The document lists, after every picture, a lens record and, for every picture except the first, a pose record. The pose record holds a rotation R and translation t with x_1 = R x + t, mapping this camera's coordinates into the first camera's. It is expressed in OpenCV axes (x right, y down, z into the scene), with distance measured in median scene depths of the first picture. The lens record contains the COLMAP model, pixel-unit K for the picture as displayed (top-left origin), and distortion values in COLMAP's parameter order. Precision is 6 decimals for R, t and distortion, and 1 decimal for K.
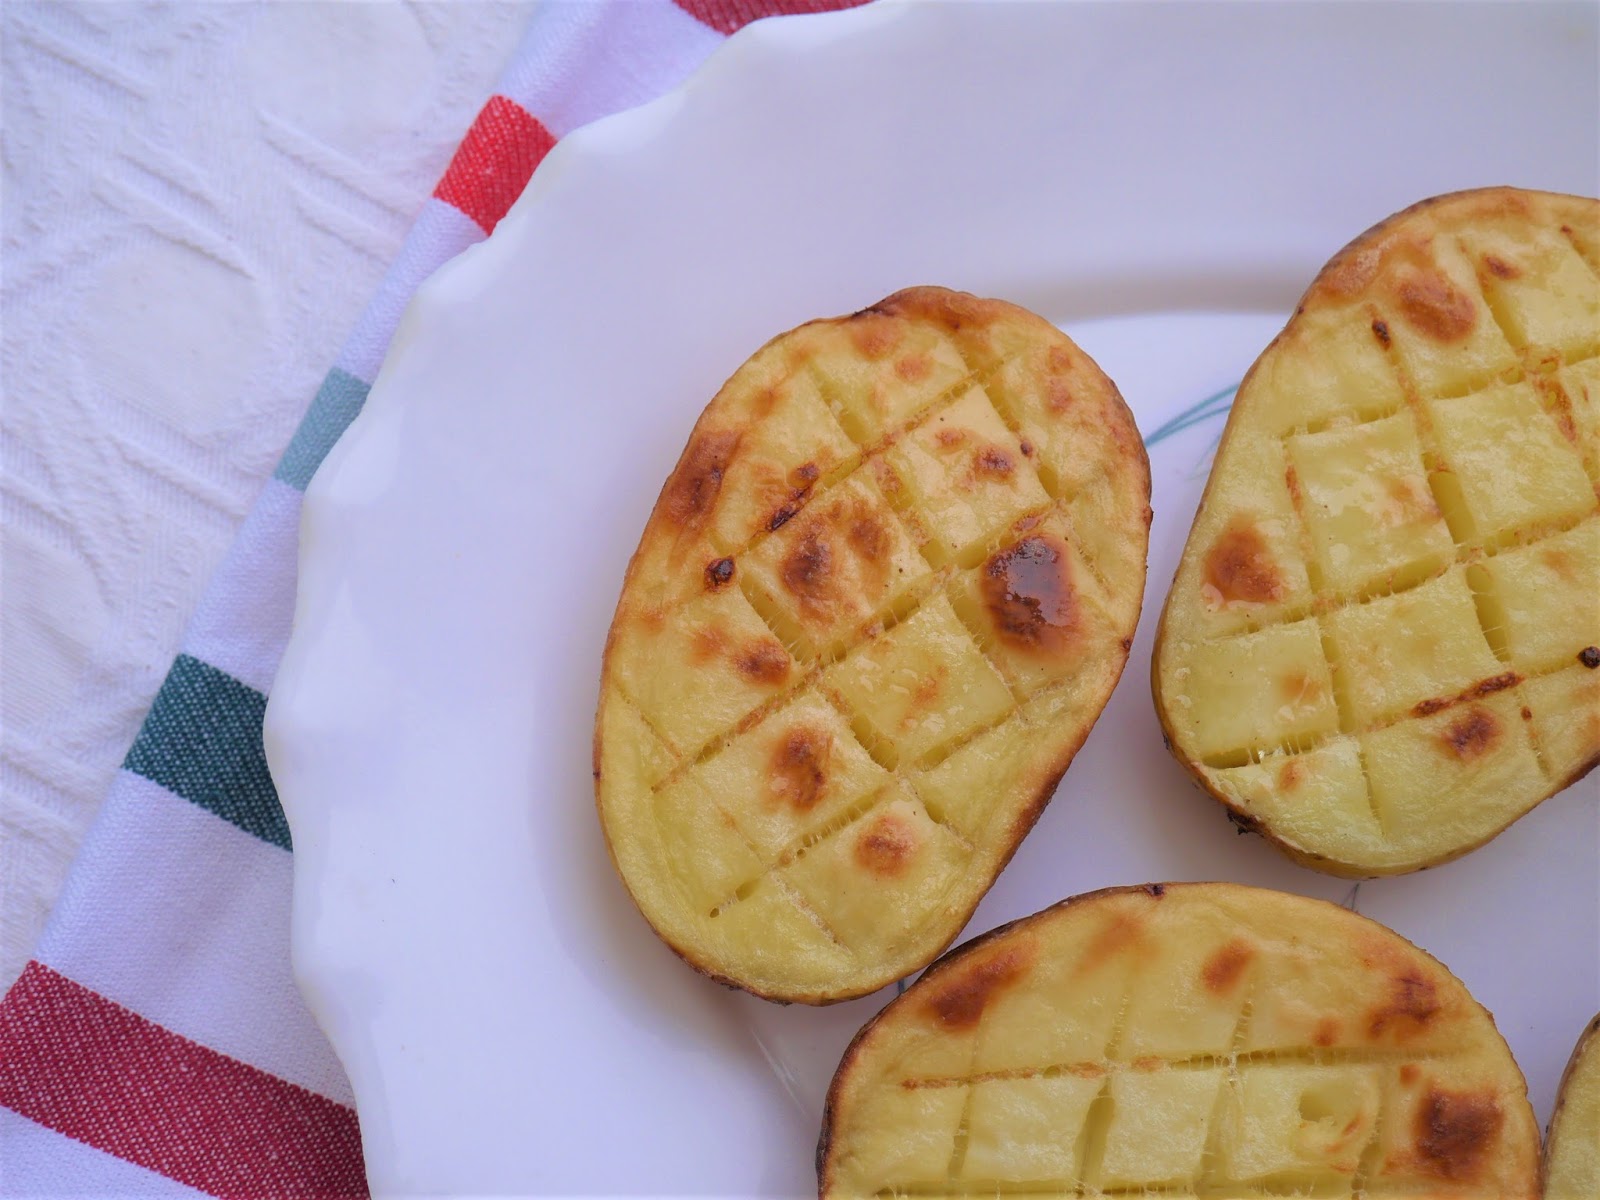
lens RADIAL K [[2600.4, 0, 795.4], [0, 2600.4, 594.6], [0, 0, 1]] dist [-0.000980, 0.000000]
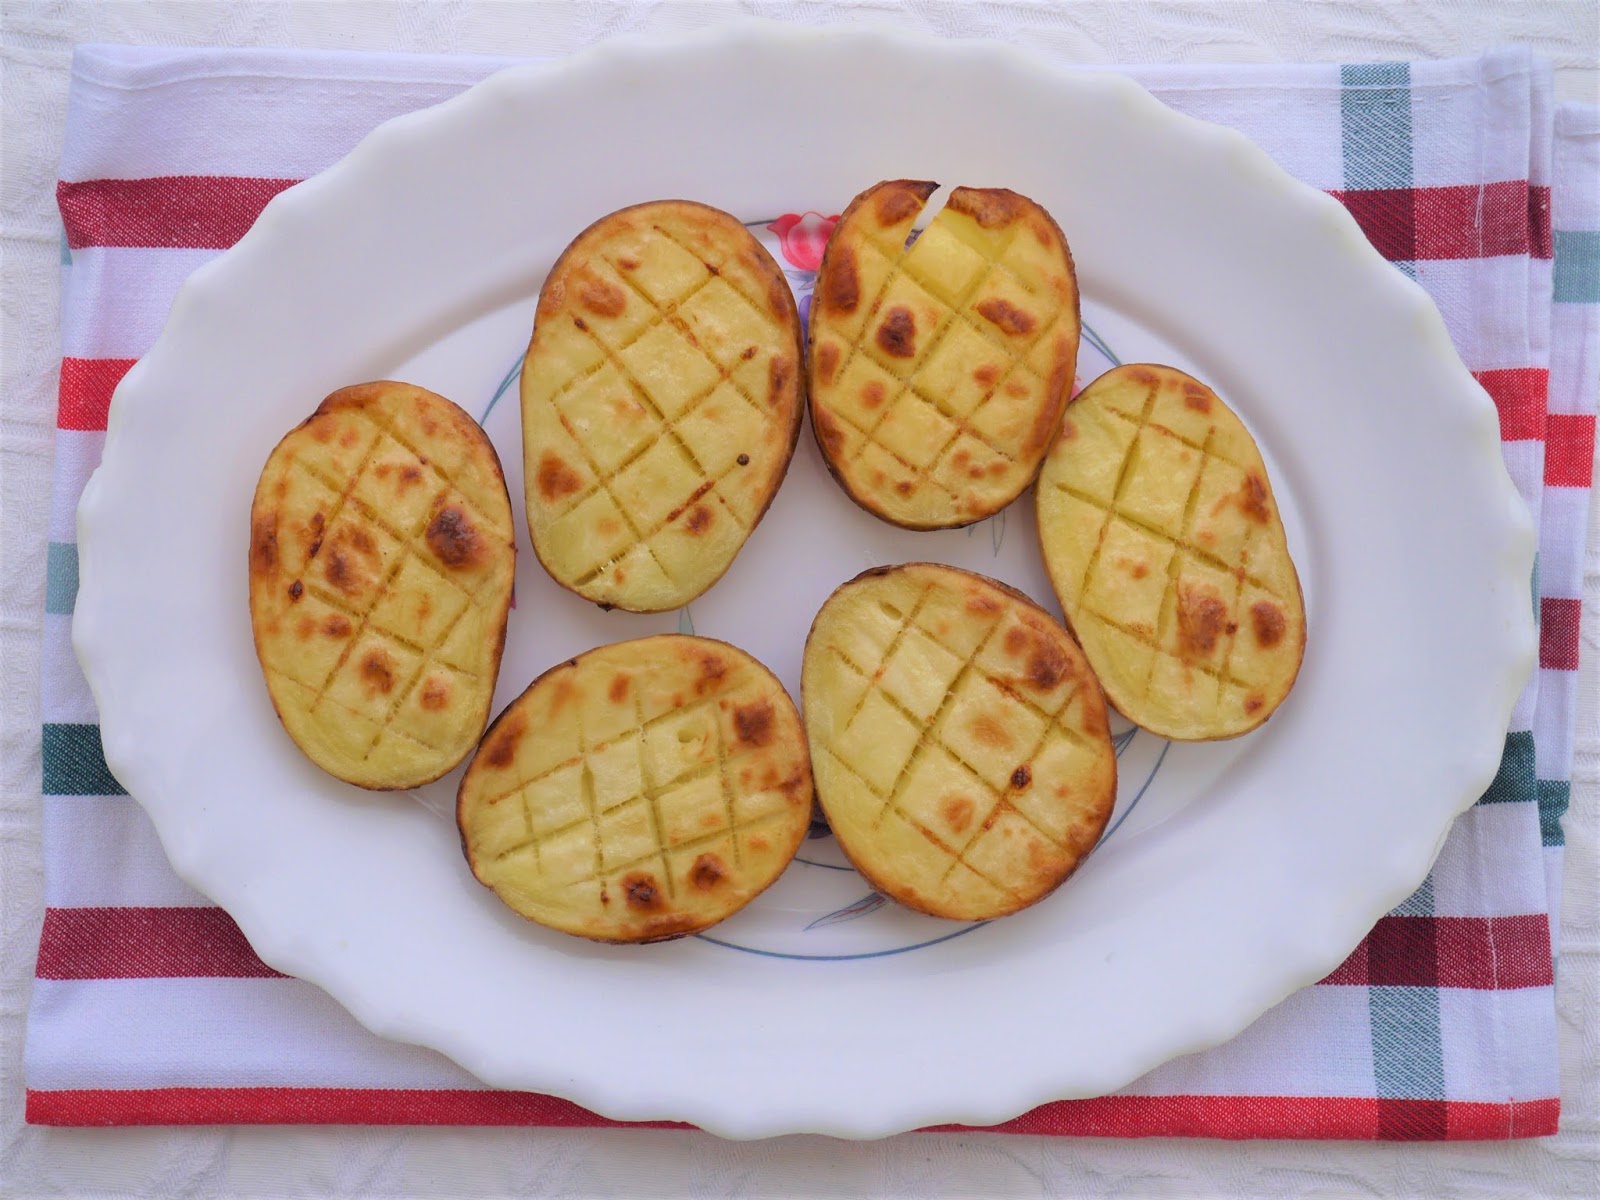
lens RADIAL K [[3000.8, 0, 824.4], [0, 3000.8, 635.1], [0, 0, 1]] dist [0.017963, 0.000000]
pose [[0.926004, -0.377021, -0.019271, 0.349289], [0.365030, 0.881197, 0.300409, -0.486256], [-0.096279, -0.285215, 0.953616, -1.089906]]
